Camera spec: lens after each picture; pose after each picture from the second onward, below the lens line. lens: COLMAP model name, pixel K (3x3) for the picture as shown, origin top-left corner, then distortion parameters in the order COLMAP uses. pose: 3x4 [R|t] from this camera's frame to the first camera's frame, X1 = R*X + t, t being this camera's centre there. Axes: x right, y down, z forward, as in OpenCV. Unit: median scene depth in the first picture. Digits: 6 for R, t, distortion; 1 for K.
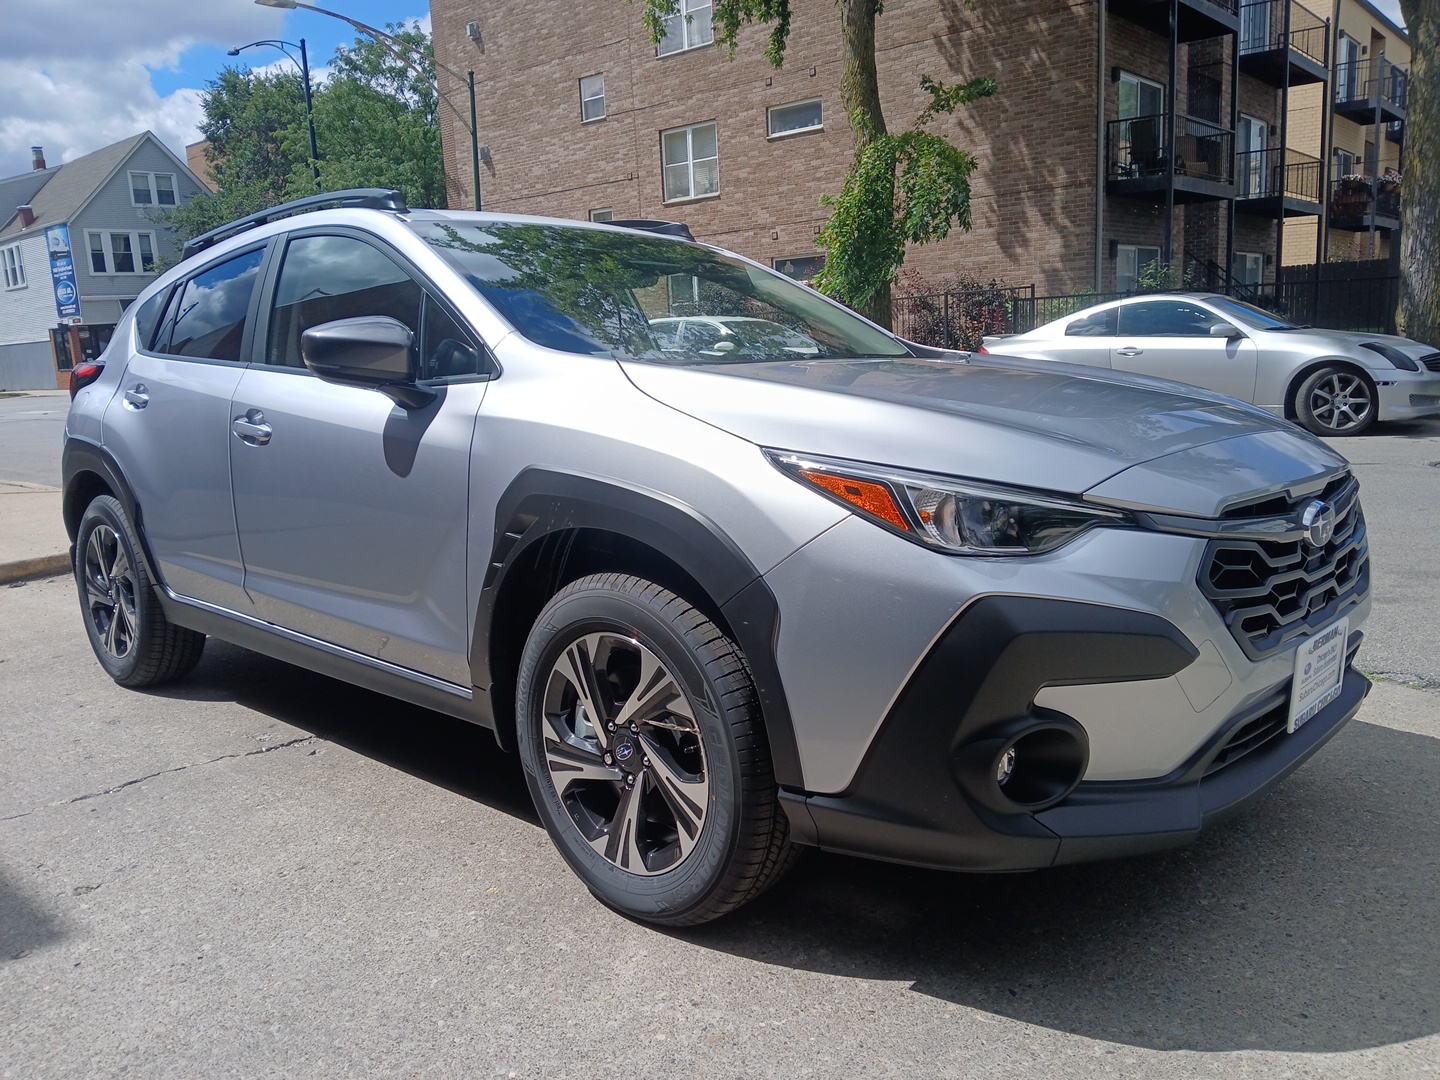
lens RADIAL K [[1125.9, 0, 720.0], [0, 1125.9, 540.0], [0, 0, 1]] dist [-0.007117, -0.032203]
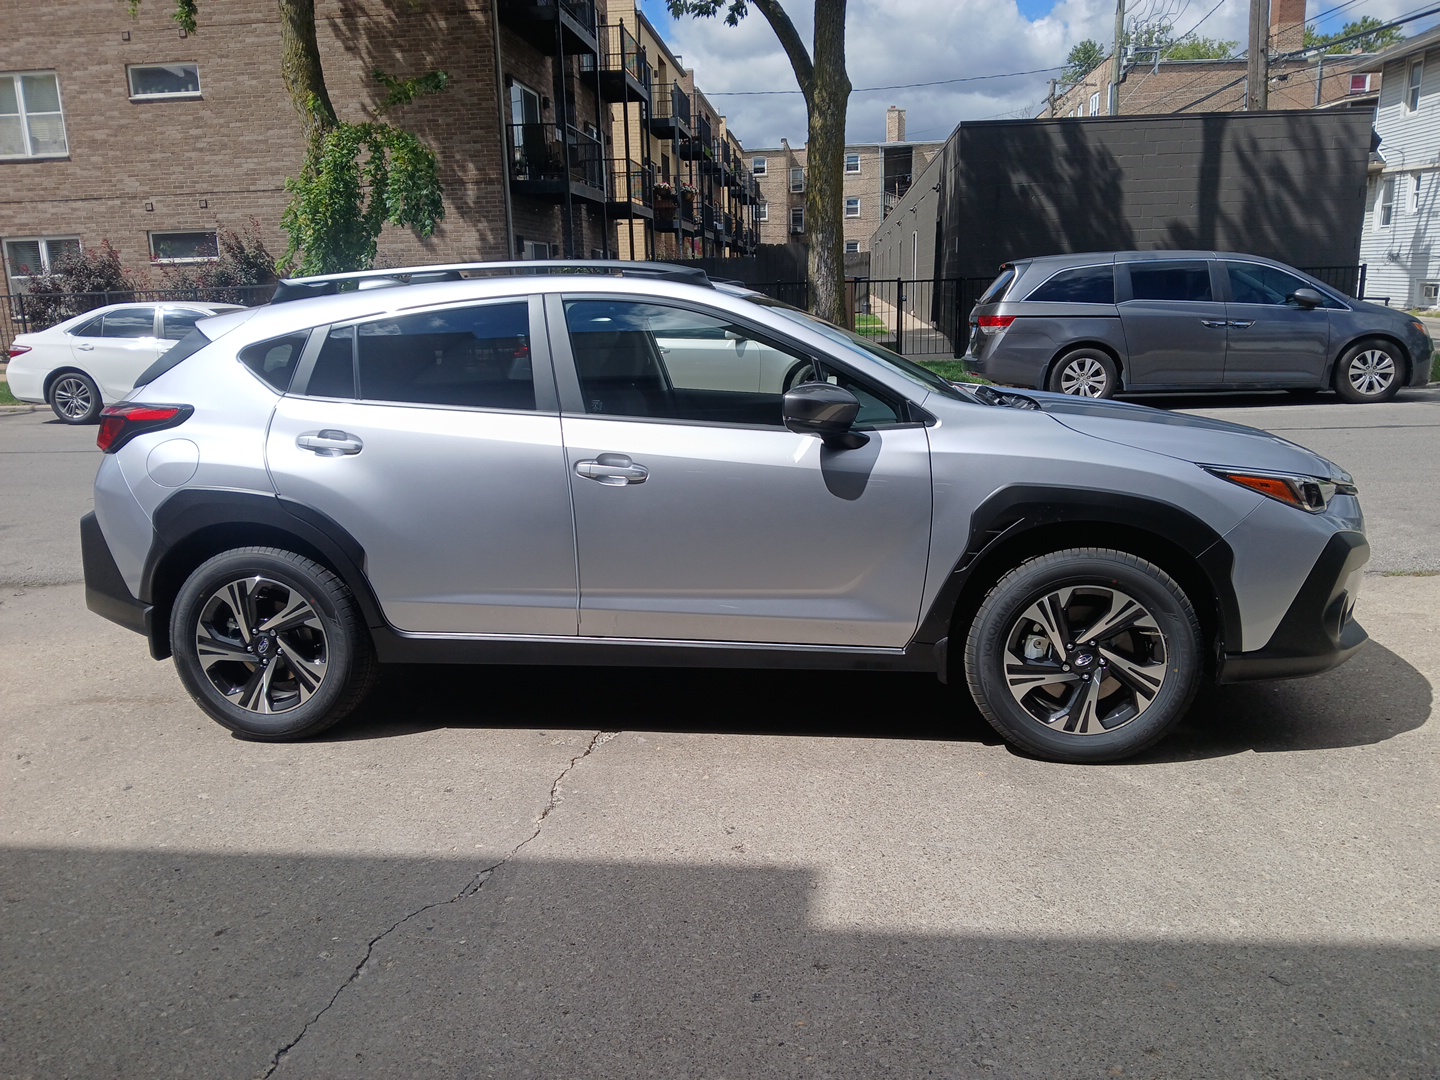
lens RADIAL K [[1125.9, 0, 720.0], [0, 1125.9, 540.0], [0, 0, 1]] dist [-0.007117, -0.032203]
pose [[0.817092, -0.096960, 0.568295, -0.140925], [0.084478, 0.995252, 0.048344, -0.010196], [-0.570284, 0.008507, 0.821404, -0.001666]]
